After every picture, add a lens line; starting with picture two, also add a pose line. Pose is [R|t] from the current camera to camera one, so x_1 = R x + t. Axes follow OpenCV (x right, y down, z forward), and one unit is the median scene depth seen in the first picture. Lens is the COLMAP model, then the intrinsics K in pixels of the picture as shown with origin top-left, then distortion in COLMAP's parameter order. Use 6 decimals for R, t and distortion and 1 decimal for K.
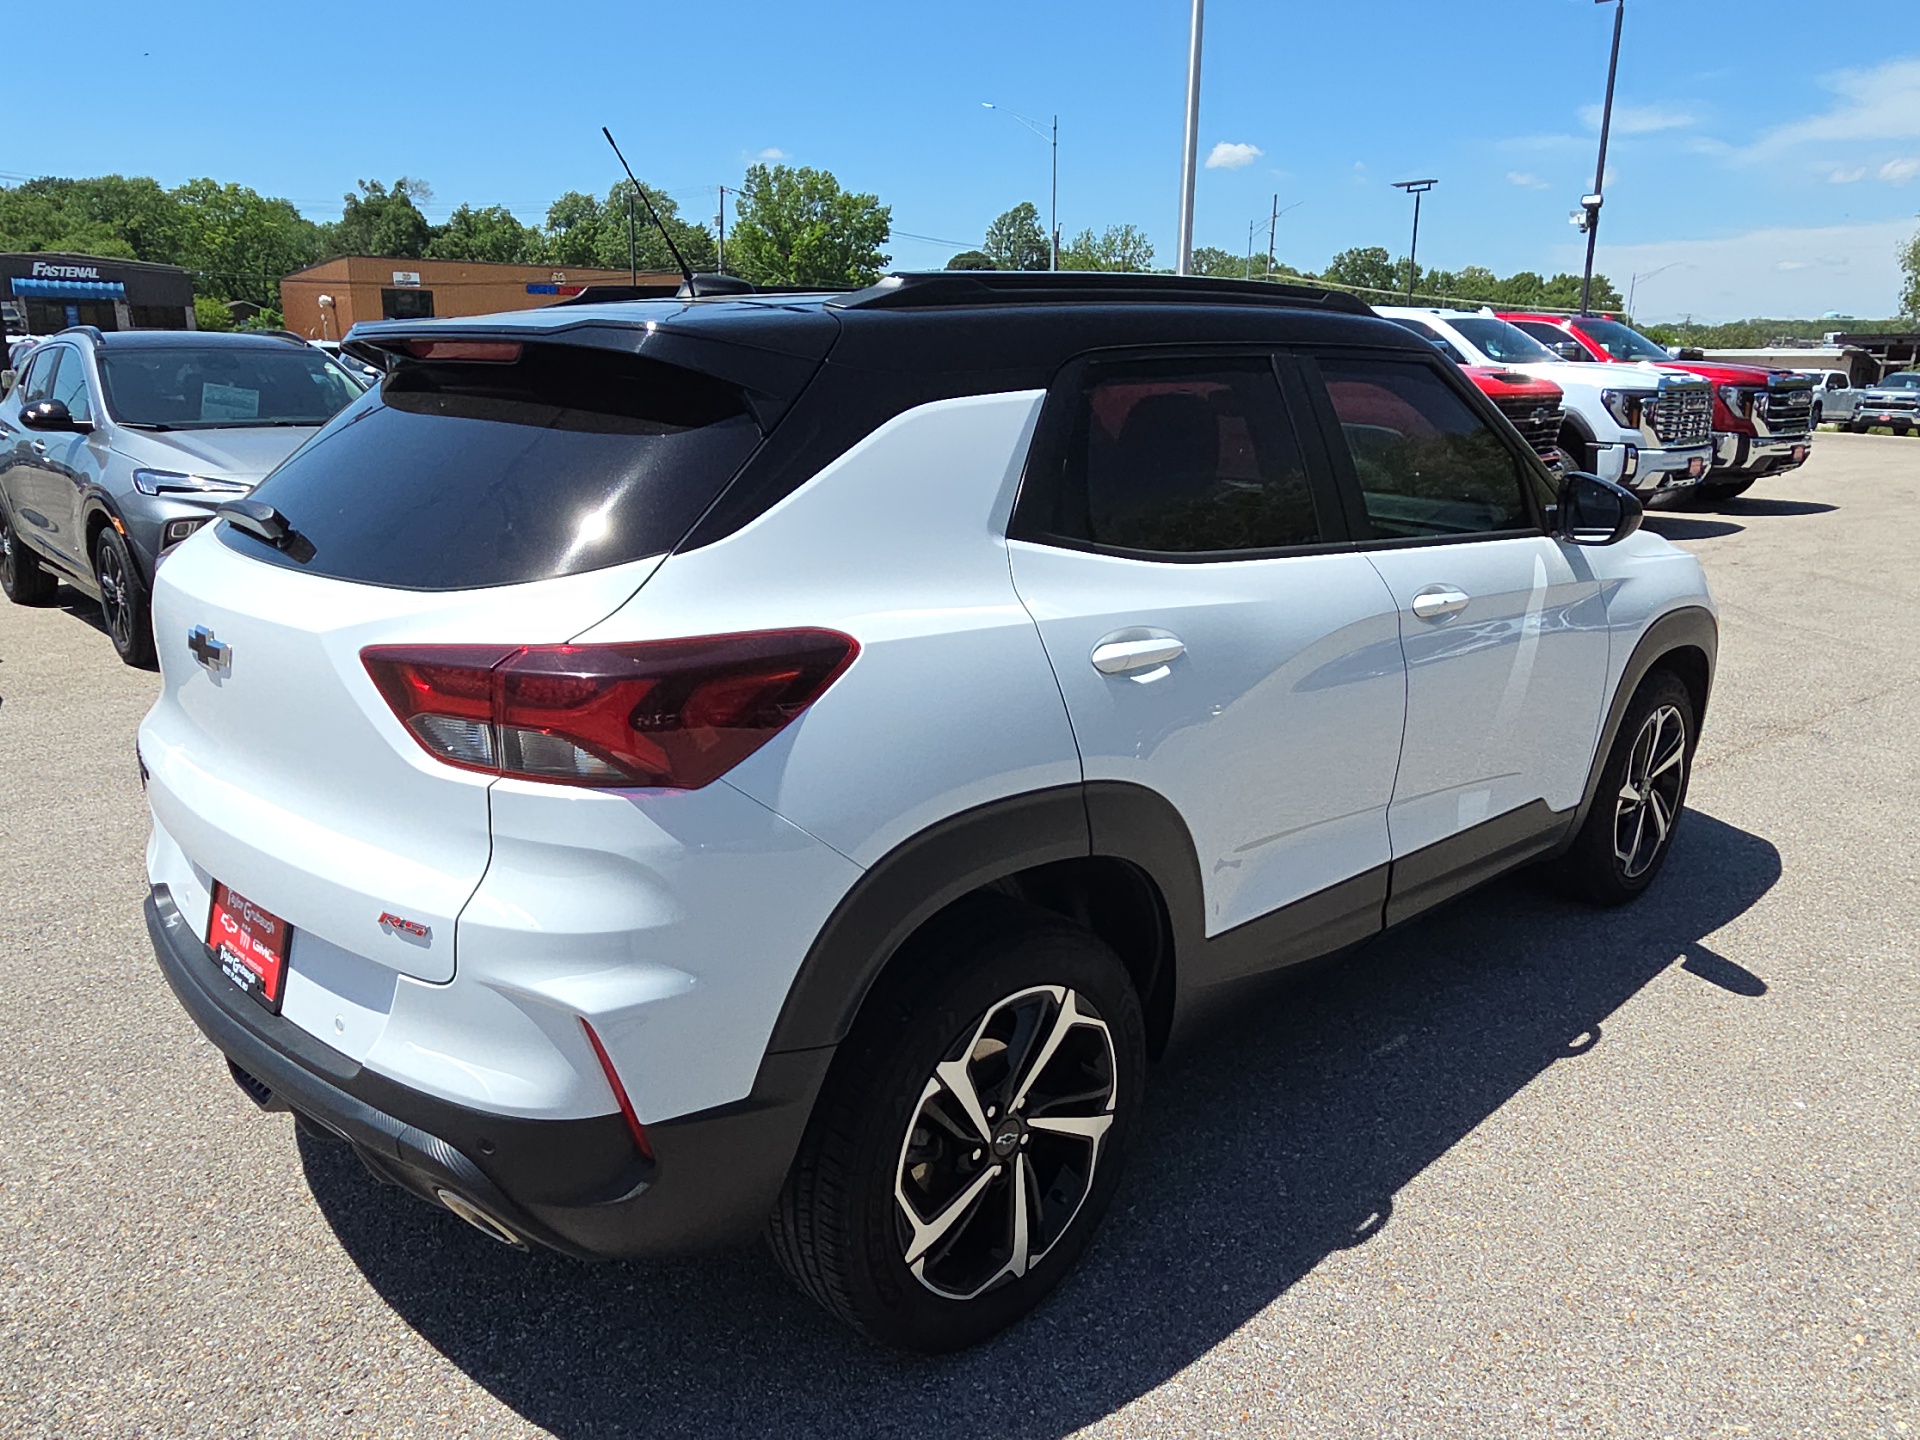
lens RADIAL K [[1405.1, 0, 954.9], [0, 1405.1, 707.6], [0, 0, 1]] dist [0.005769, 0.003878]
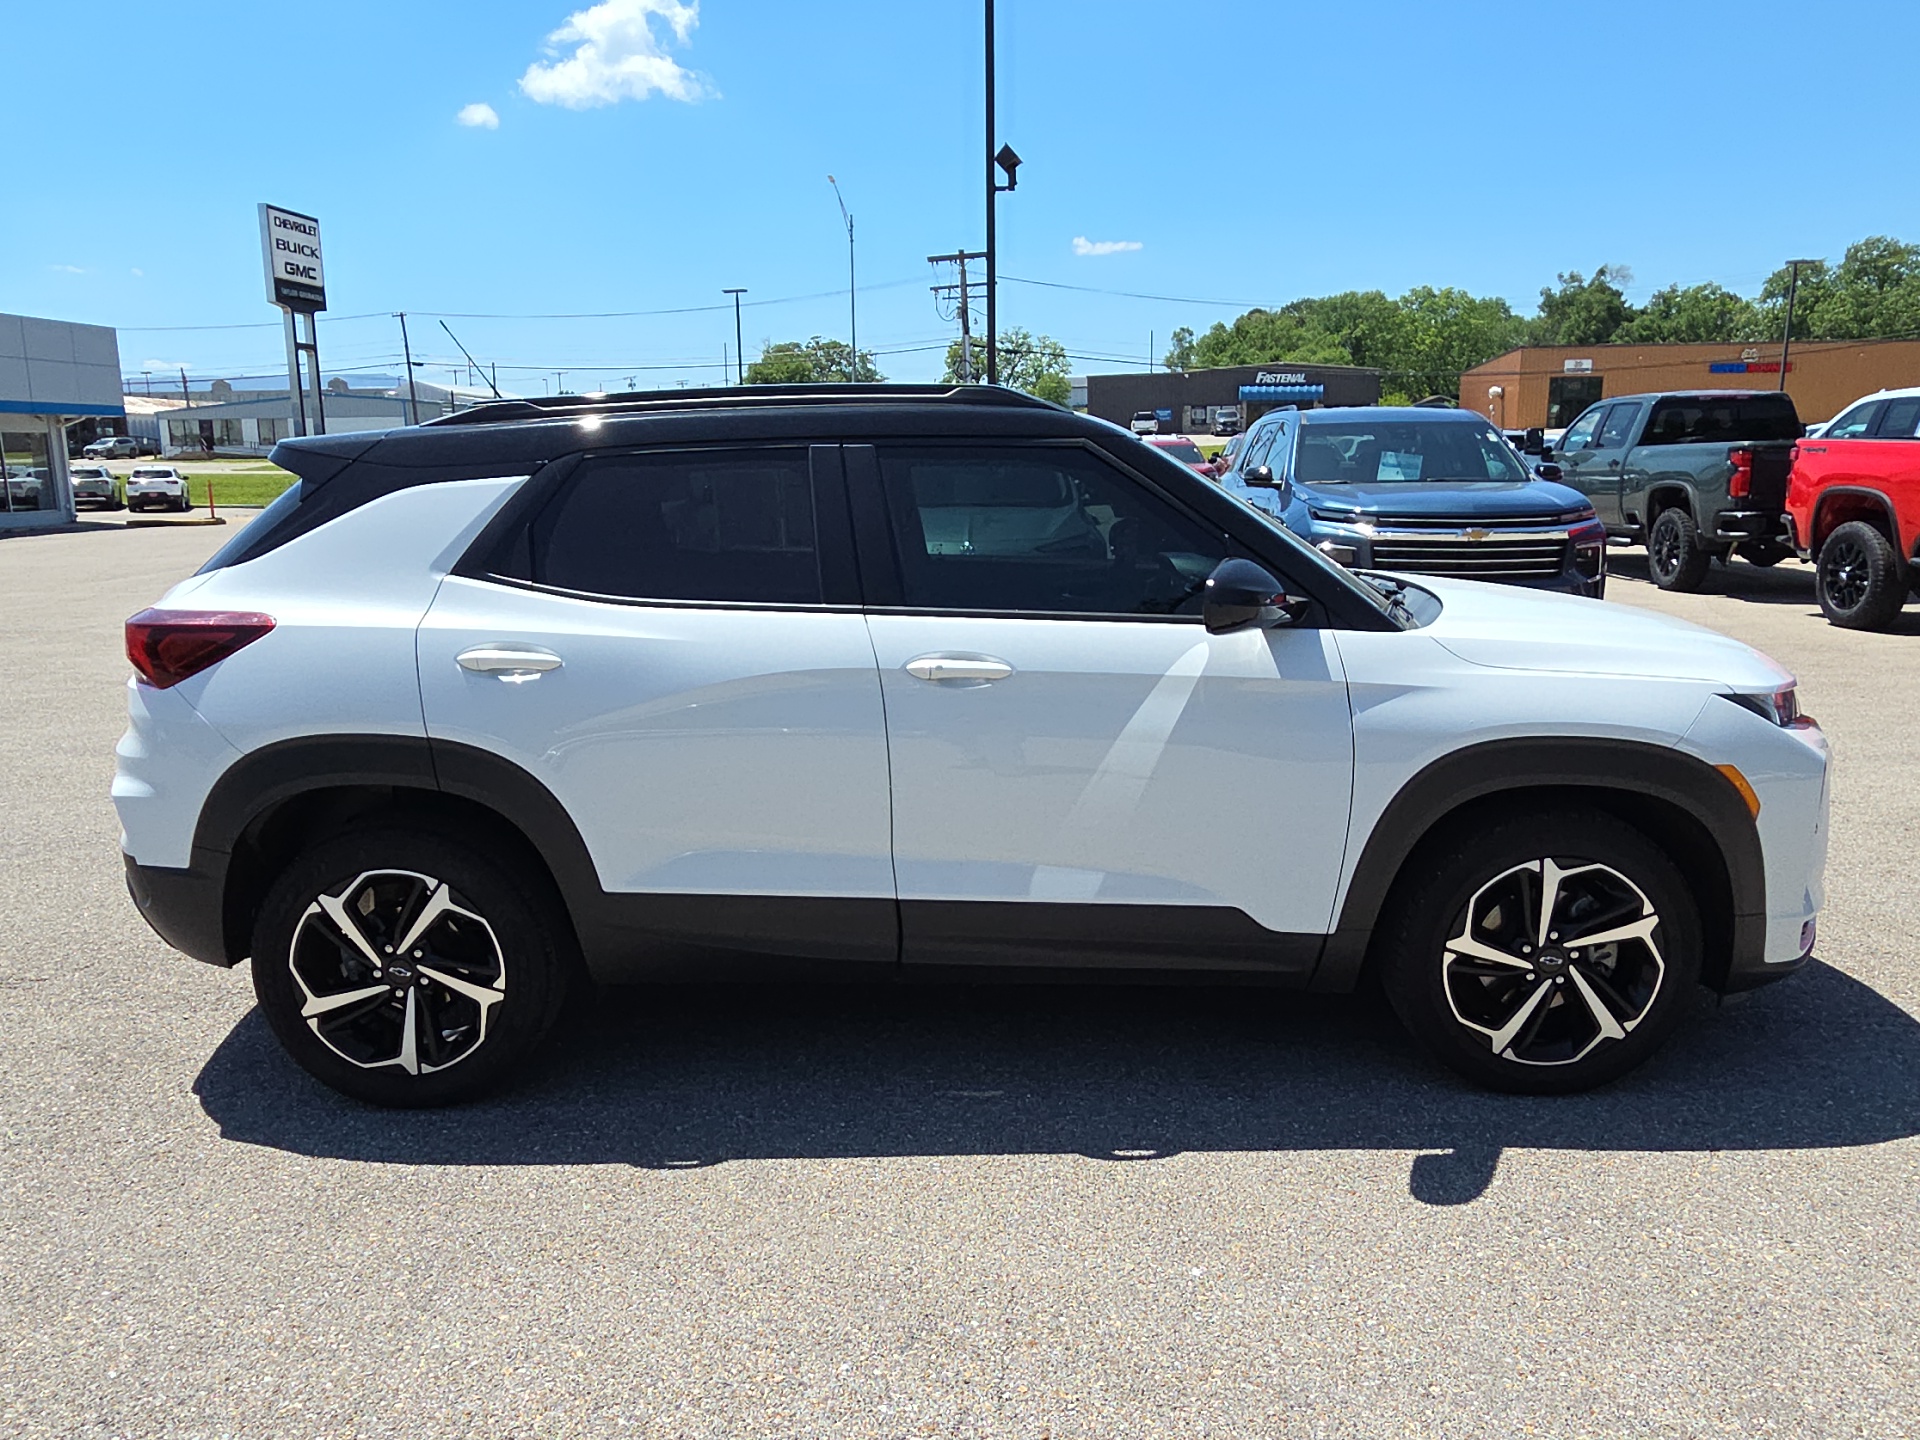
lens RADIAL K [[1405.1, 0, 954.9], [0, 1405.1, 707.6], [0, 0, 1]] dist [0.005769, 0.003878]
pose [[0.703645, 0.110424, -0.701919, 1.450558], [-0.151550, 0.988443, 0.003577, -0.064904], [0.694202, 0.103858, 0.712248, 0.311038]]
